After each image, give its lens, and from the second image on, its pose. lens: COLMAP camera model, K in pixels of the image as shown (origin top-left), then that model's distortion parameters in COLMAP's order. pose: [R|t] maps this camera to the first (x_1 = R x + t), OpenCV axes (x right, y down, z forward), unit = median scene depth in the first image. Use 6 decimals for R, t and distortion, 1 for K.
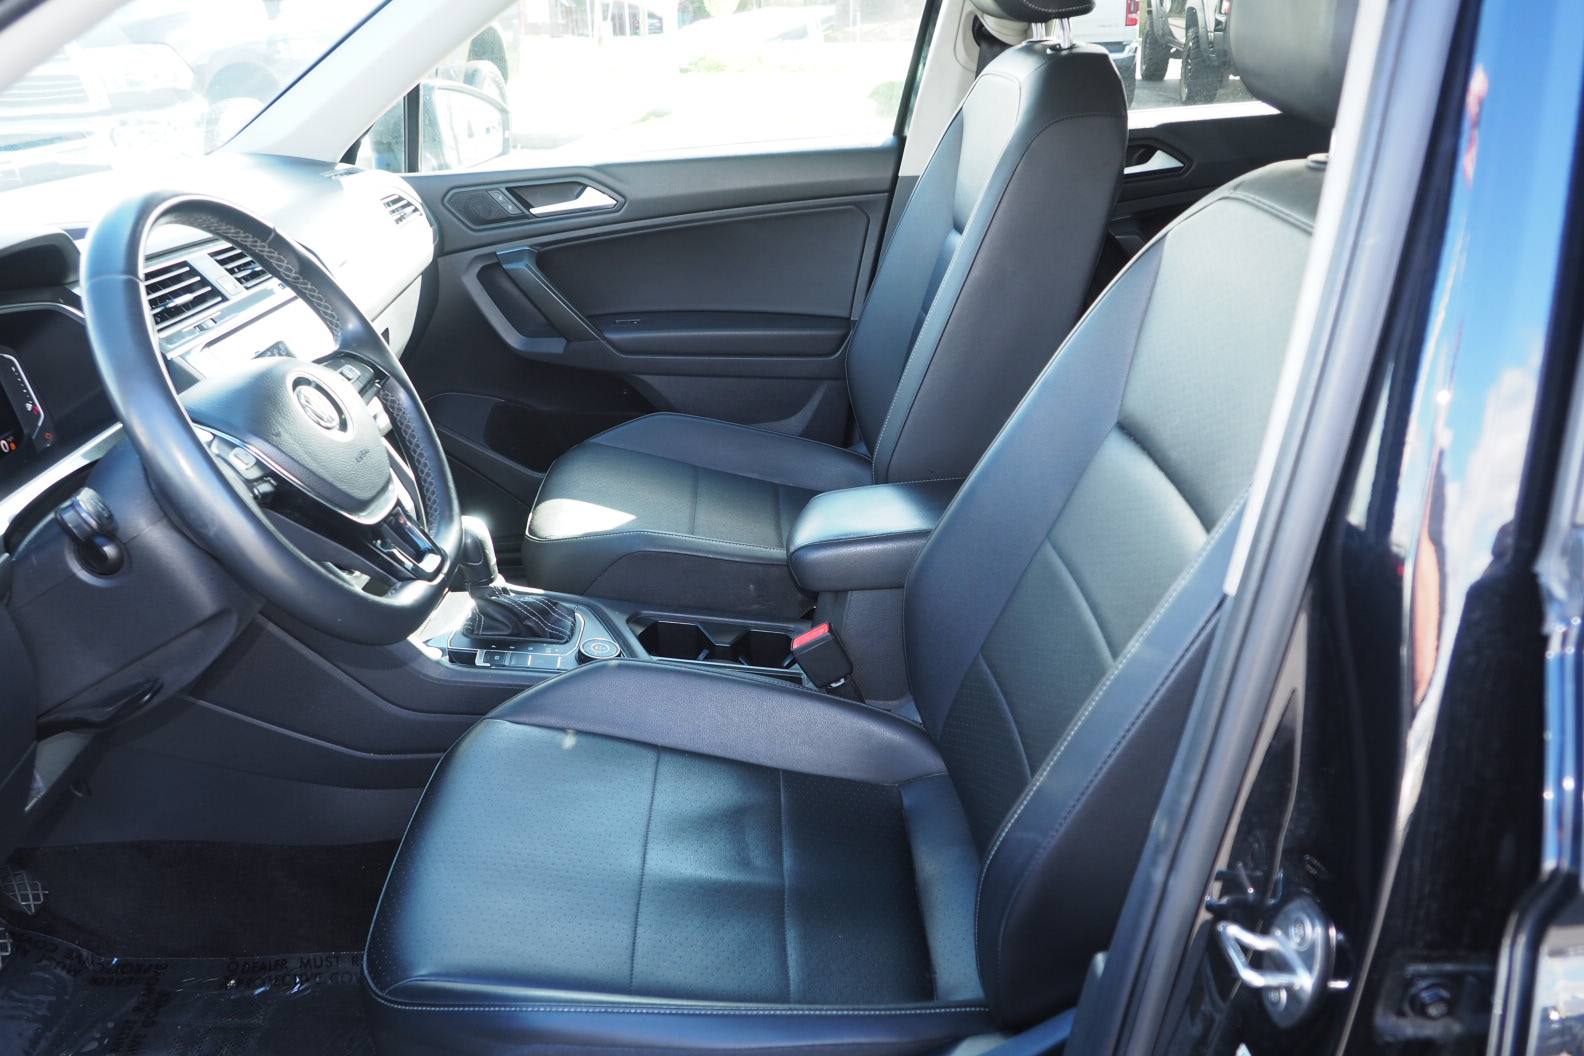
lens RADIAL K [[1247.1, 0, 799.4], [0, 1247.1, 534.0], [0, 0, 1]] dist [-0.014830, -0.006272]
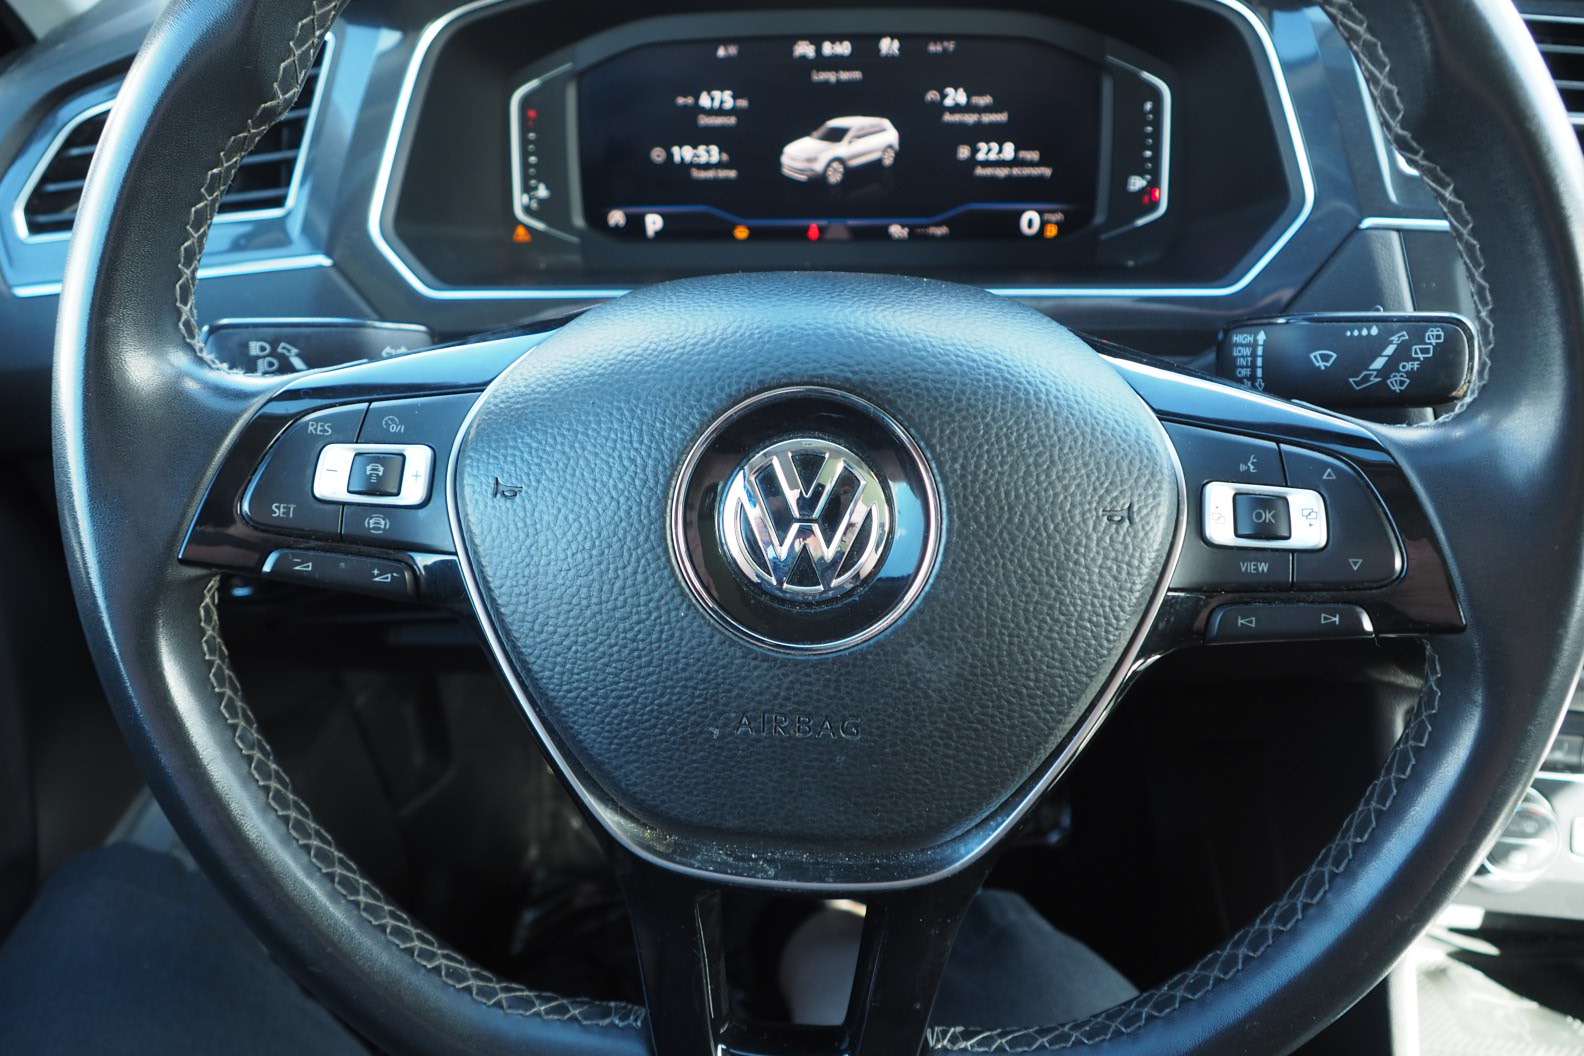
lens RADIAL K [[1111.4, 0, 783.9], [0, 1111.4, 544.1], [0, 0, 1]] dist [-0.024476, -0.009393]
pose [[-0.069462, 0.645423, -0.760661, -0.098783], [-0.386160, 0.685661, 0.617049, -0.152181], [0.919813, 0.336598, 0.201609, 0.538148]]
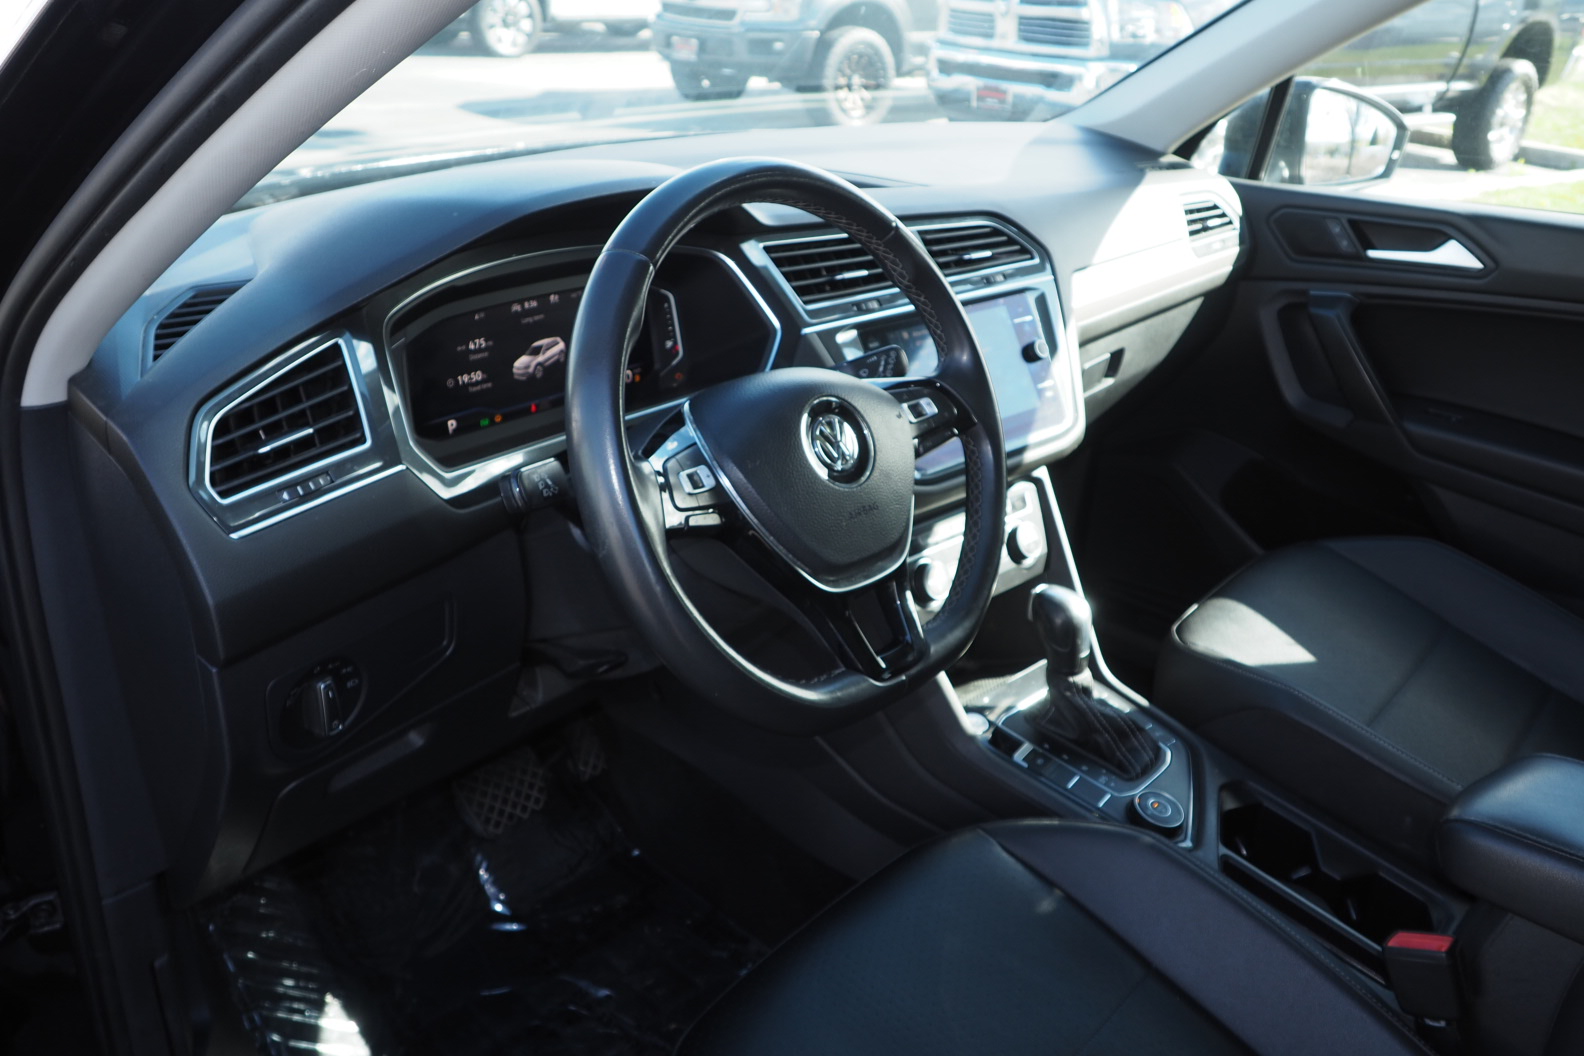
lens RADIAL K [[1247.1, 0, 793.5], [0, 1247.1, 537.4], [0, 0, 1]] dist [-0.014830, -0.006272]
pose [[0.722610, 0.354563, -0.593398, 0.071494], [-0.340034, 0.929716, 0.141441, -0.088584], [0.601841, 0.099569, 0.792385, 0.180113]]
